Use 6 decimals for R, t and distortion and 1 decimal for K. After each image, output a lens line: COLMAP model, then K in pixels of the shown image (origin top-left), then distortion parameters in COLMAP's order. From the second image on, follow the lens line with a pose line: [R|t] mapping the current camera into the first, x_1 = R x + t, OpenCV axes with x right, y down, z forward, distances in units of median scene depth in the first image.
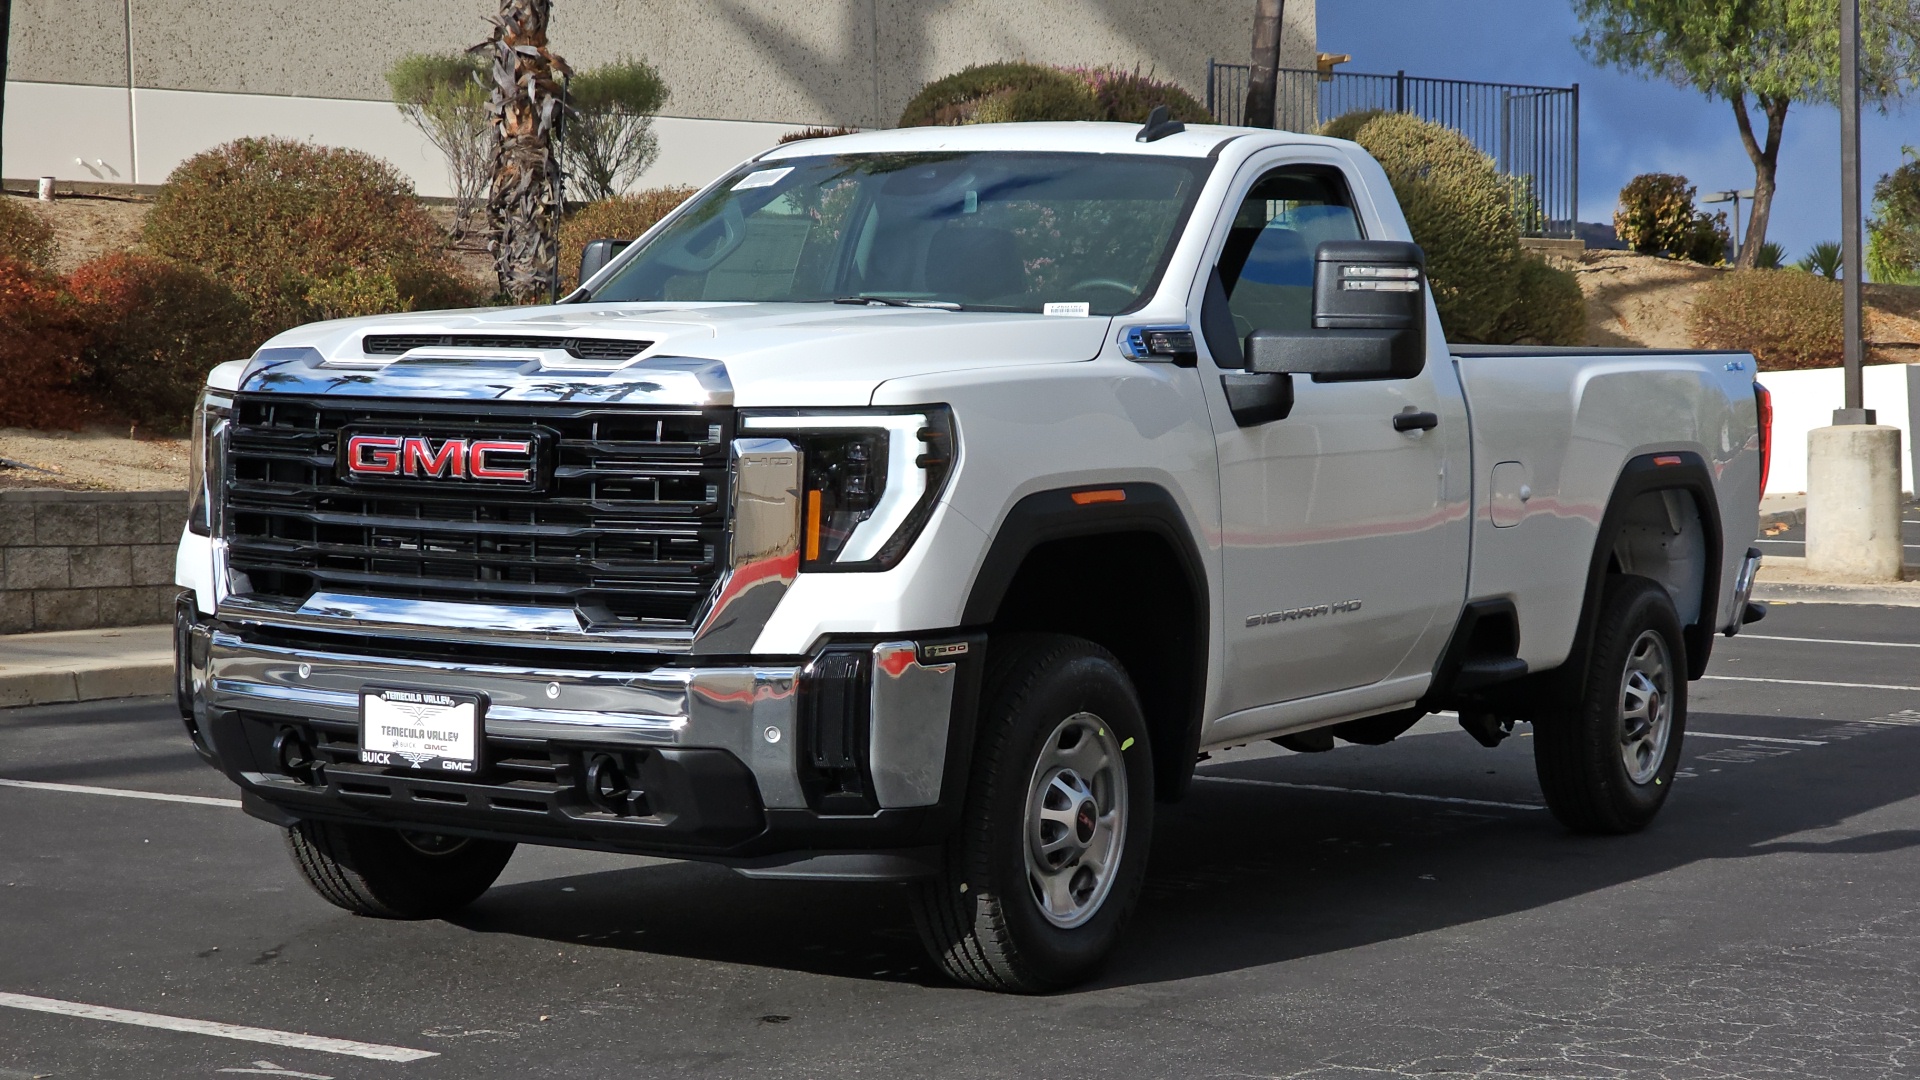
lens RADIAL K [[3726.8, 0, 960.0], [0, 3726.8, 540.0], [0, 0, 1]] dist [-0.412526, 5.027596]
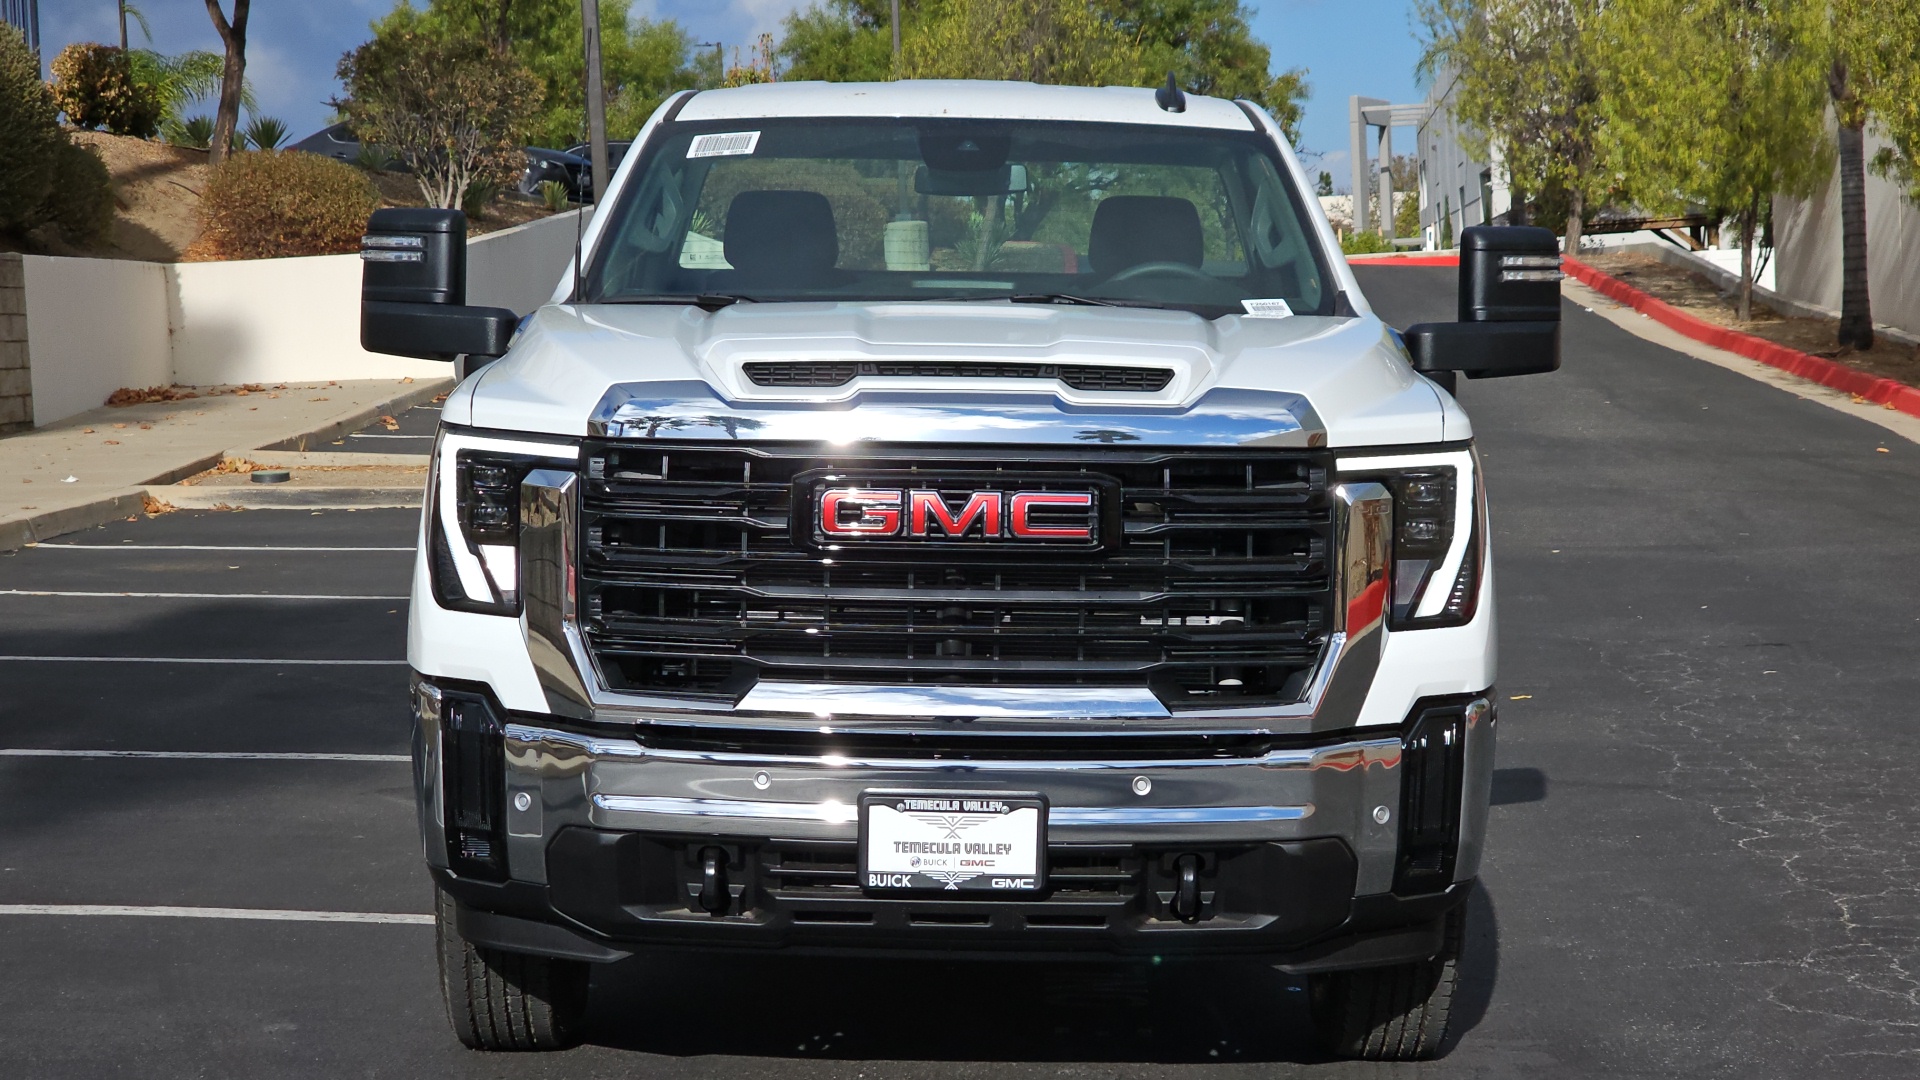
lens RADIAL K [[3726.8, 0, 960.0], [0, 3726.8, 540.0], [0, 0, 1]] dist [-0.412526, 5.027596]
pose [[0.862227, -0.046062, 0.504423, -0.563672], [0.025459, 0.998539, 0.047666, -0.056421], [-0.505882, -0.028257, 0.862140, 0.284264]]
